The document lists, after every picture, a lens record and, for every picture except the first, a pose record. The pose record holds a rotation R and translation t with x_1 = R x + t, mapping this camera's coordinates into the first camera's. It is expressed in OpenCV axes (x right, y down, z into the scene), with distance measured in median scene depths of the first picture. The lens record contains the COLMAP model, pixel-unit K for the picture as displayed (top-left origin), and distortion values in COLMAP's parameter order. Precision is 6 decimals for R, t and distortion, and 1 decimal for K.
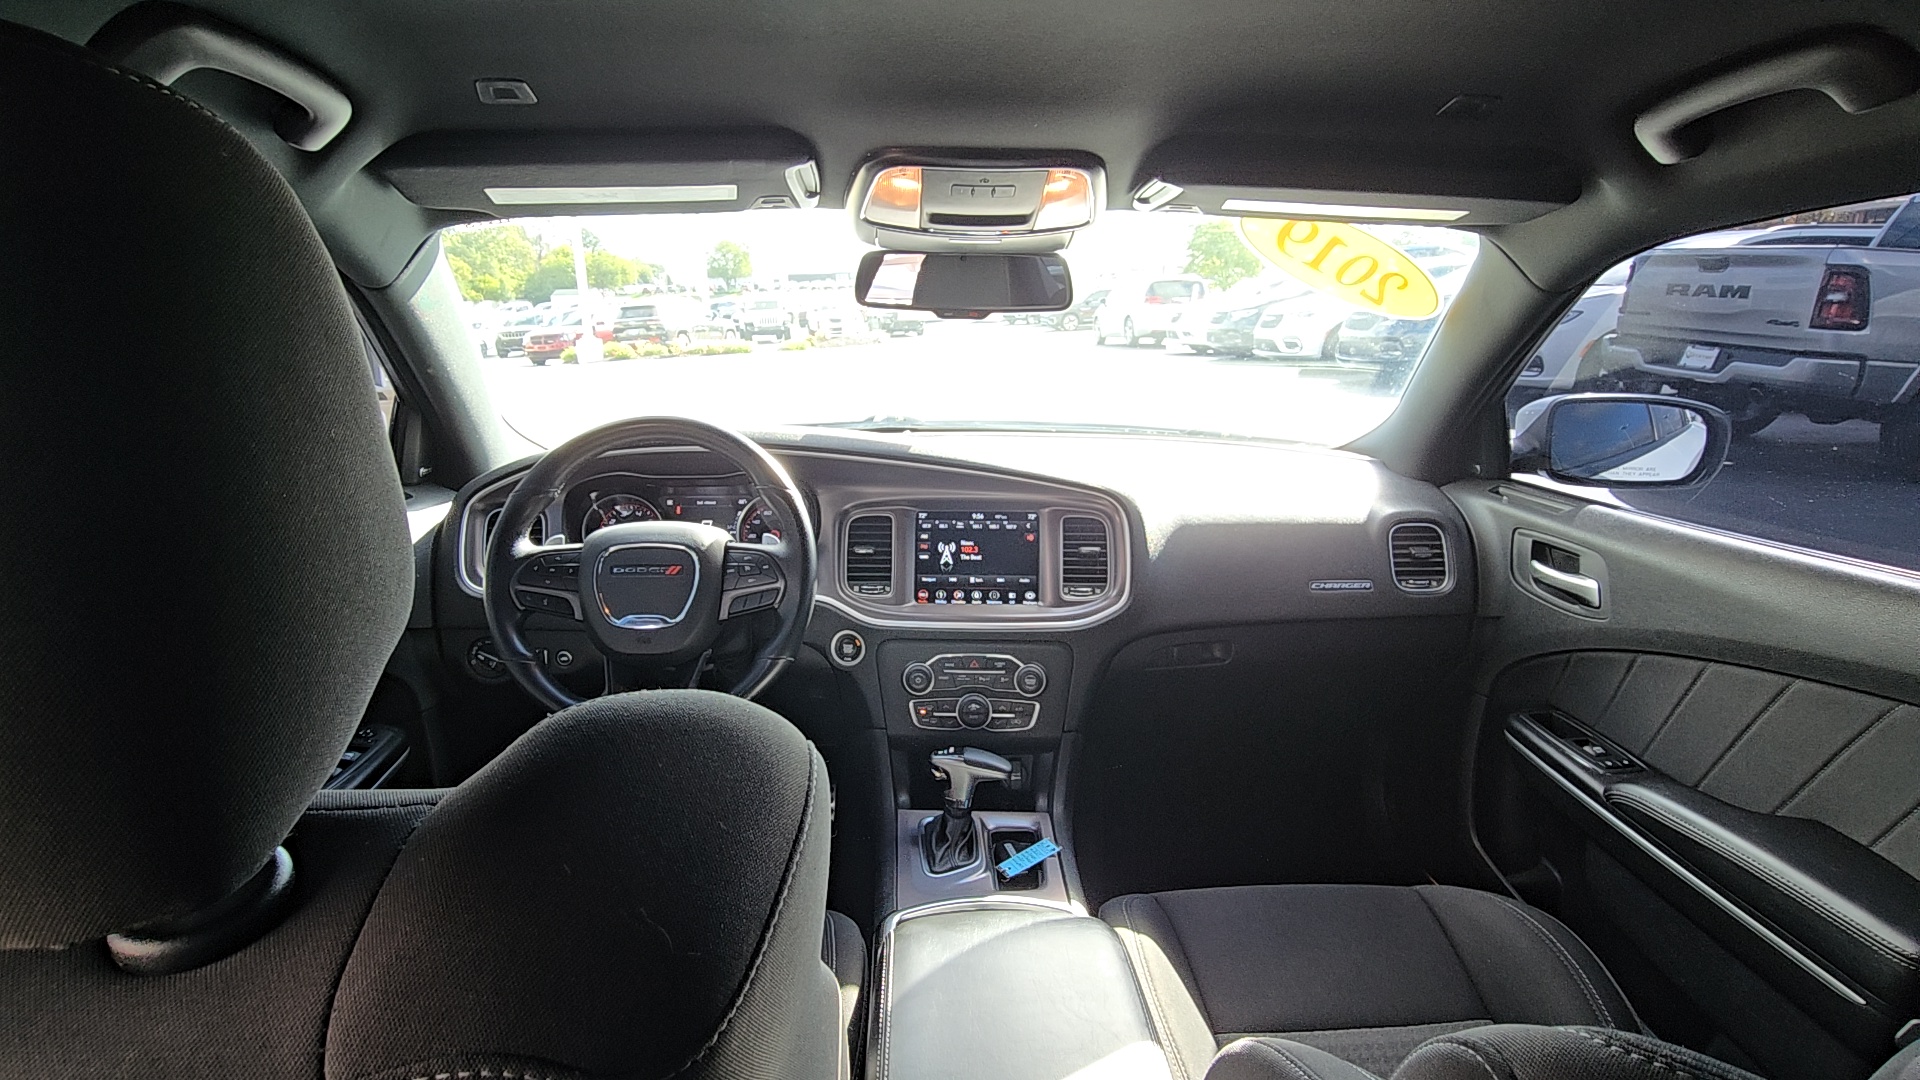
lens RADIAL K [[968.2, 0, 941.9], [0, 968.2, 545.1], [0, 0, 1]] dist [-0.001067, -0.000894]
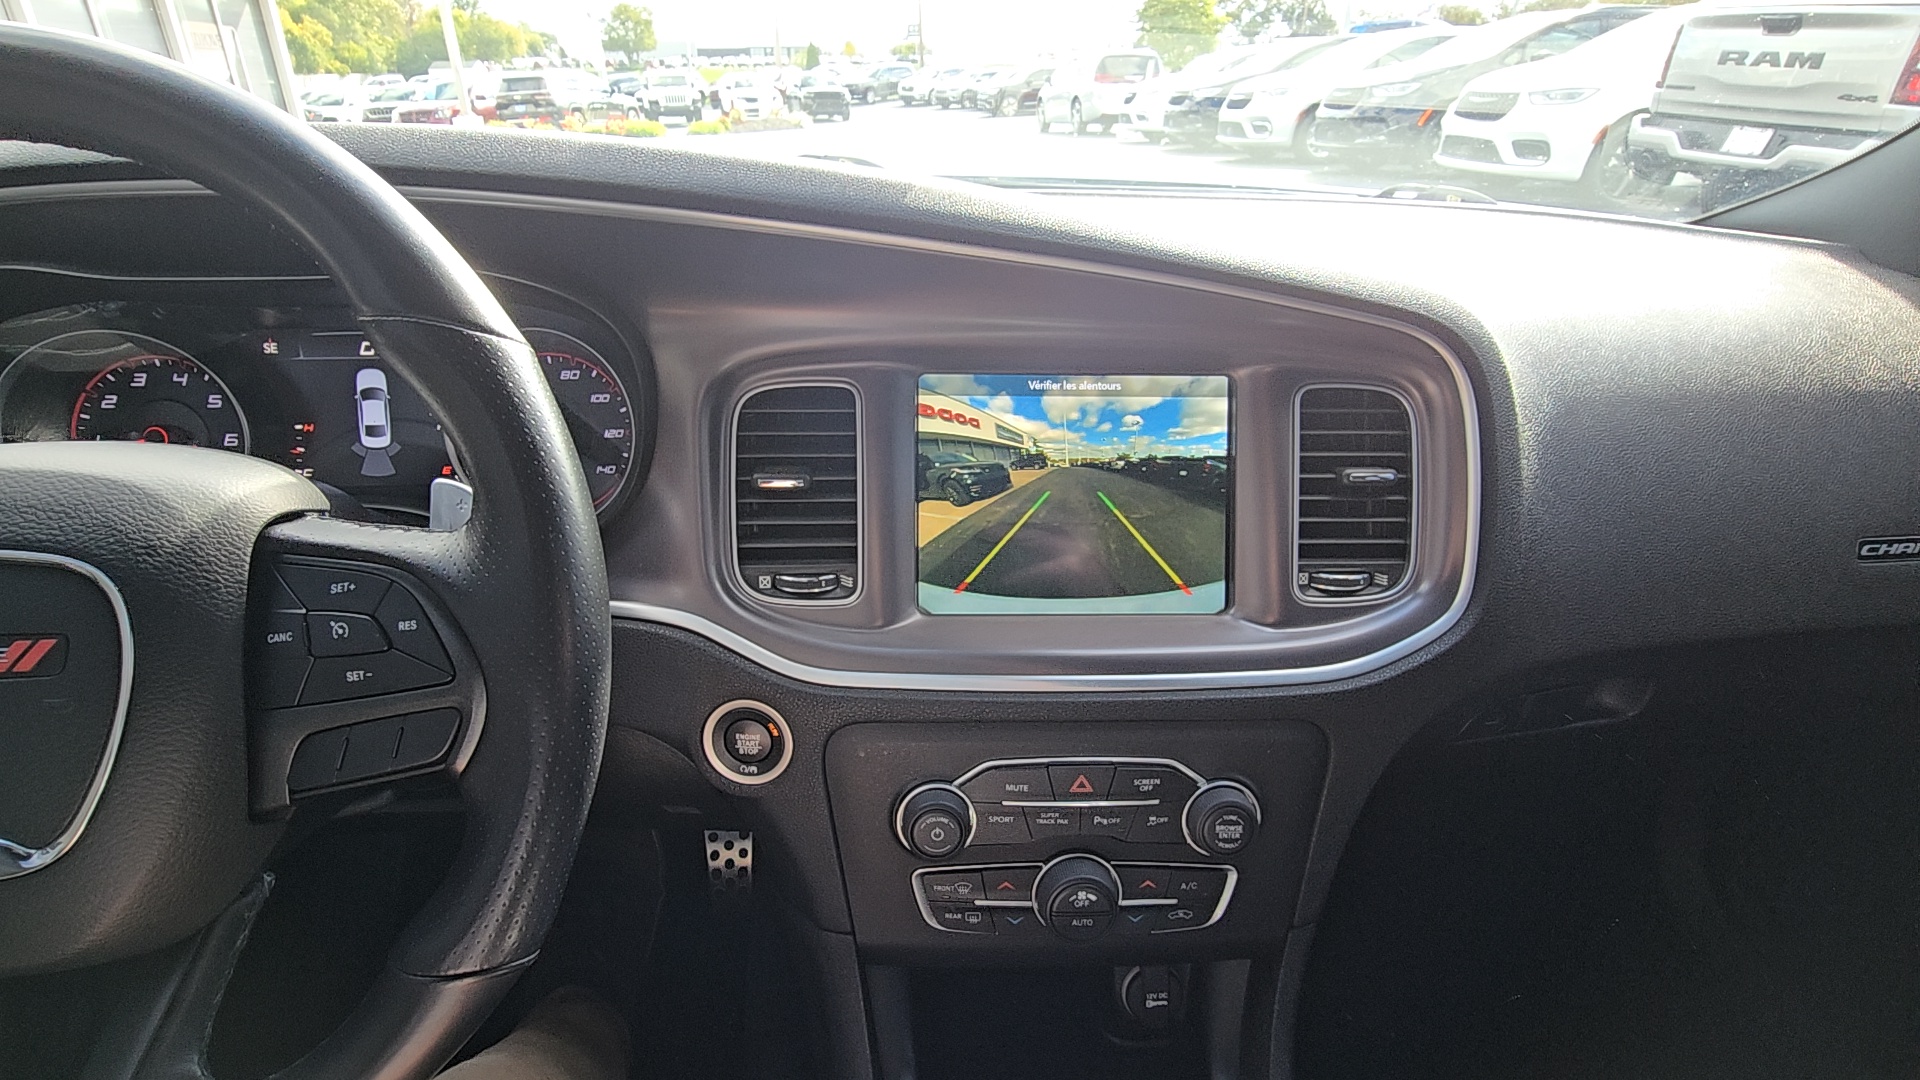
lens RADIAL K [[968.2, 0, 941.9], [0, 968.2, 545.1], [0, 0, 1]] dist [-0.001067, -0.000894]
pose [[0.997453, -0.015938, 0.069517, -0.008743], [0.002000, 0.980577, 0.196126, -0.008478], [-0.071292, -0.195487, 0.978111, 0.121039]]
